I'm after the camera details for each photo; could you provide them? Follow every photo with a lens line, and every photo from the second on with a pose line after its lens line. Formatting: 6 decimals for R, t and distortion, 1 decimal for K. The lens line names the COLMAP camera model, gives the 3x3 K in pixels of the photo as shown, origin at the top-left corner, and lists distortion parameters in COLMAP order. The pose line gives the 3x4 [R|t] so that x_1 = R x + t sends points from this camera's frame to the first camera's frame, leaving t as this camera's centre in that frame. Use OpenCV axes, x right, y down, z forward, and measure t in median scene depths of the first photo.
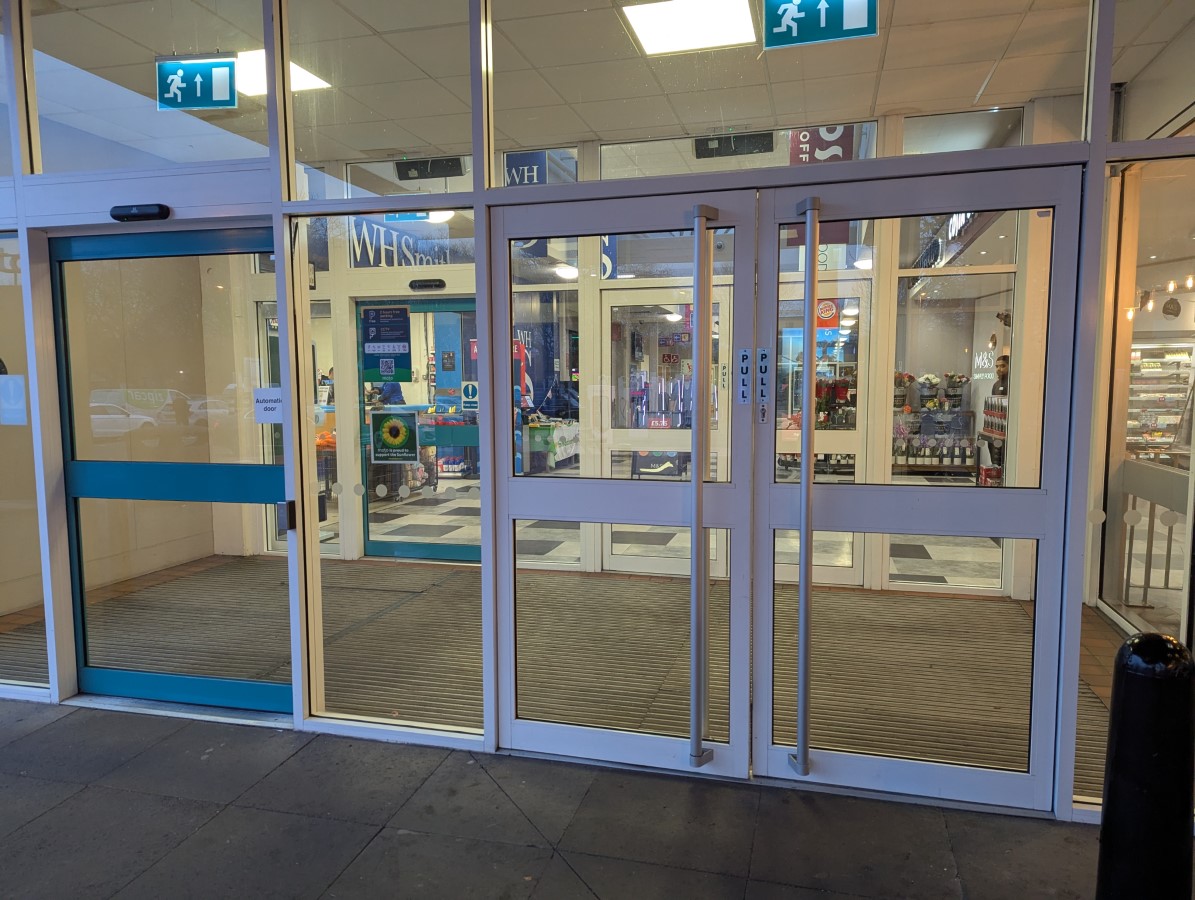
lens RADIAL K [[831.6, 0, 597.4], [0, 831.6, 456.2], [0, 0, 1]] dist [0.076750, -0.062127]
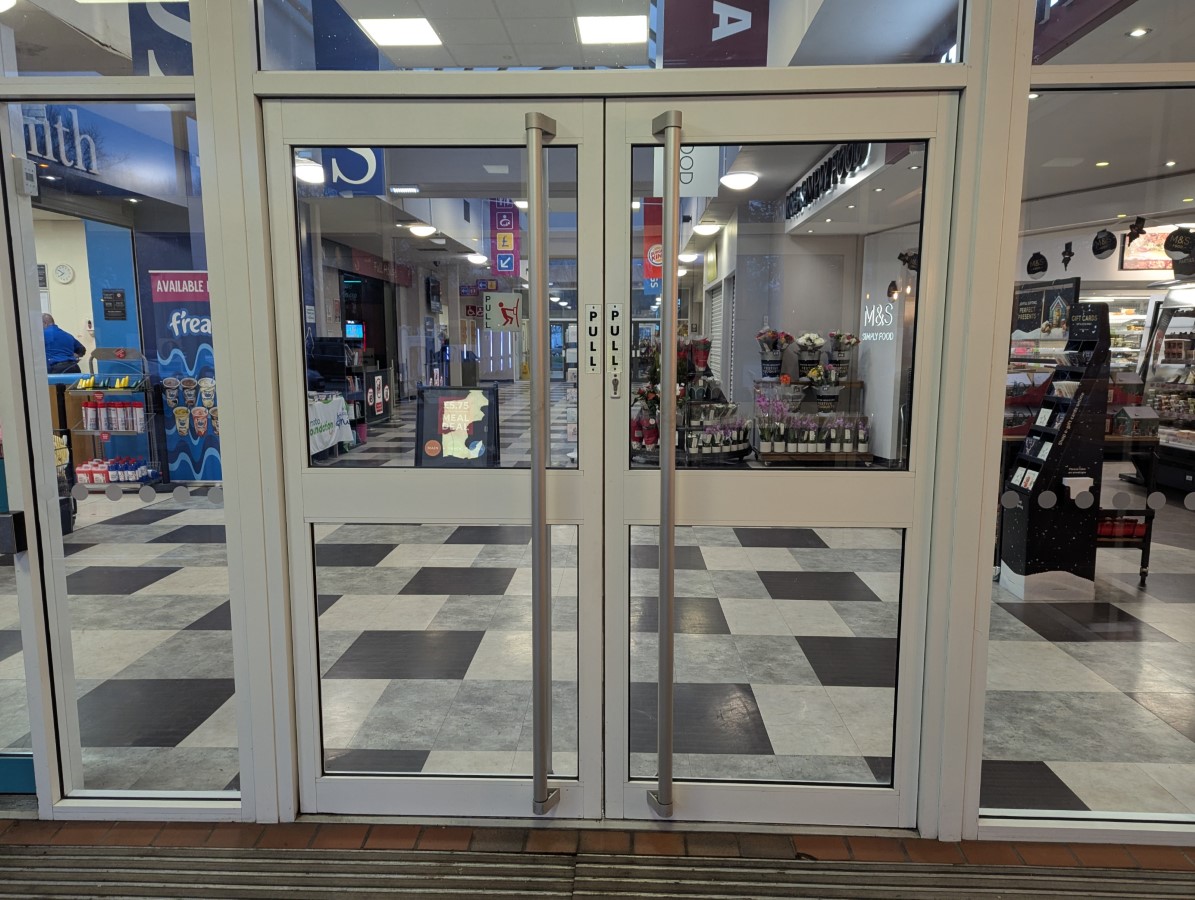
lens RADIAL K [[831.6, 0, 597.4], [0, 831.6, 456.2], [0, 0, 1]] dist [0.076750, -0.062127]
pose [[0.974190, -0.026001, 0.224229, 0.030900], [0.014279, 0.998453, 0.053739, -0.029709], [-0.225279, -0.049150, 0.973054, 0.298317]]
